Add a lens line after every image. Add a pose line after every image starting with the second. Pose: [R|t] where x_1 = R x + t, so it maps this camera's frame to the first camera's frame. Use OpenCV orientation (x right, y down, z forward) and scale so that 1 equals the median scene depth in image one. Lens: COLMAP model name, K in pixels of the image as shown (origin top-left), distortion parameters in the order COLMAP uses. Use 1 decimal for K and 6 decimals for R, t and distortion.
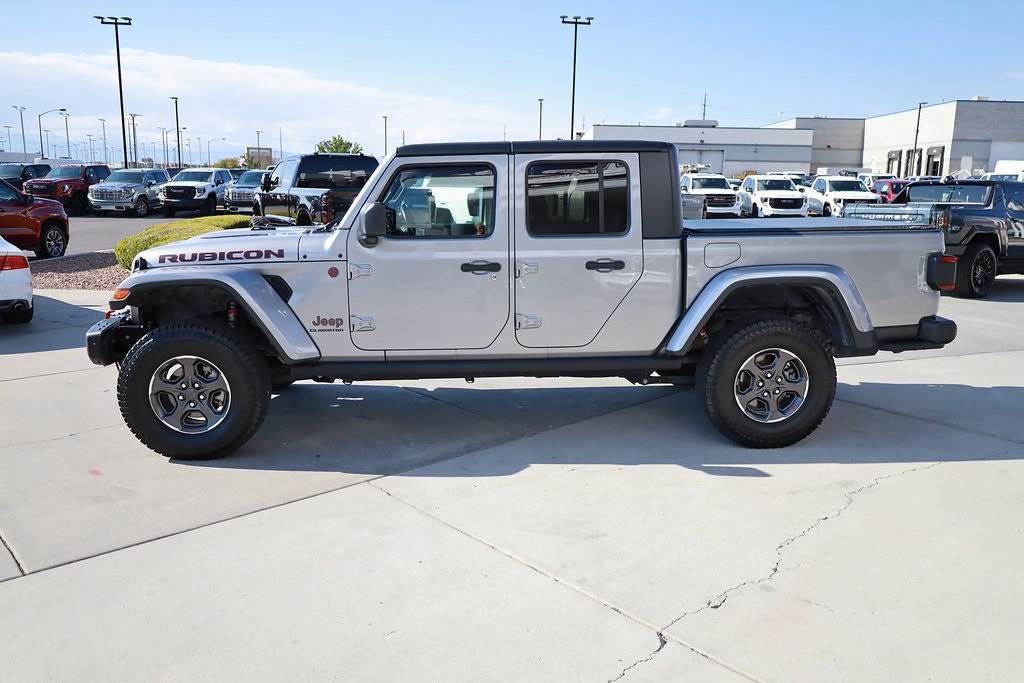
lens RADIAL K [[830.3, 0, 512.0], [0, 830.3, 341.5], [0, 0, 1]] dist [-0.008819, -0.003381]
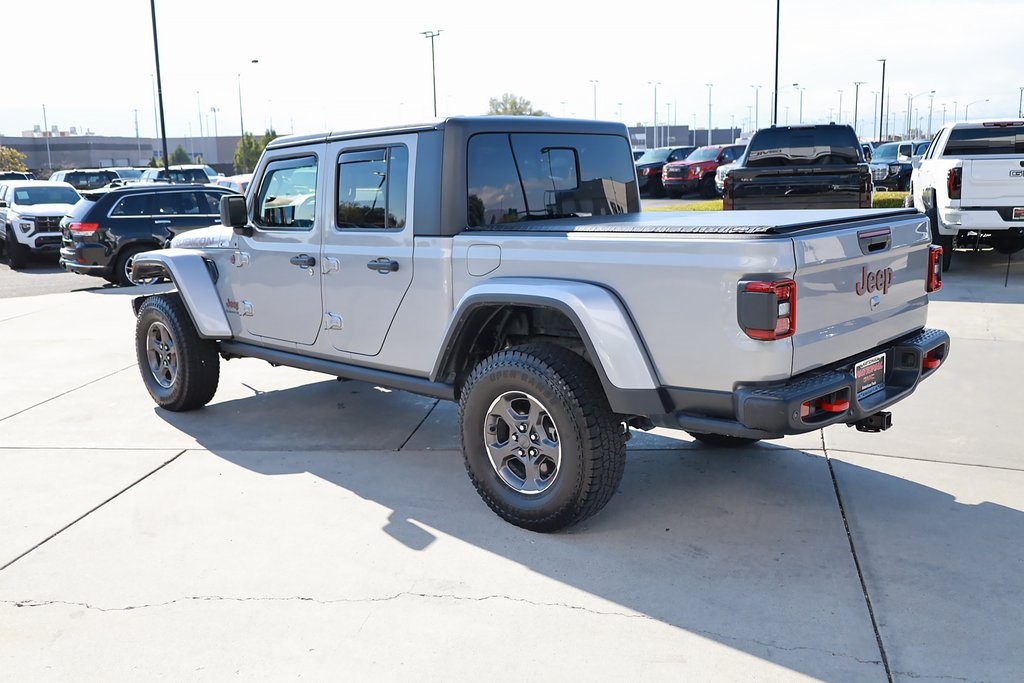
lens RADIAL K [[970.4, 0, 512.0], [0, 970.4, 341.5], [0, 0, 1]] dist [-0.007107, -0.013717]
pose [[0.633044, 0.109602, -0.766317, 0.989515], [-0.110343, 0.992594, 0.050813, -0.080241], [0.766211, 0.052391, 0.640450, 0.463446]]
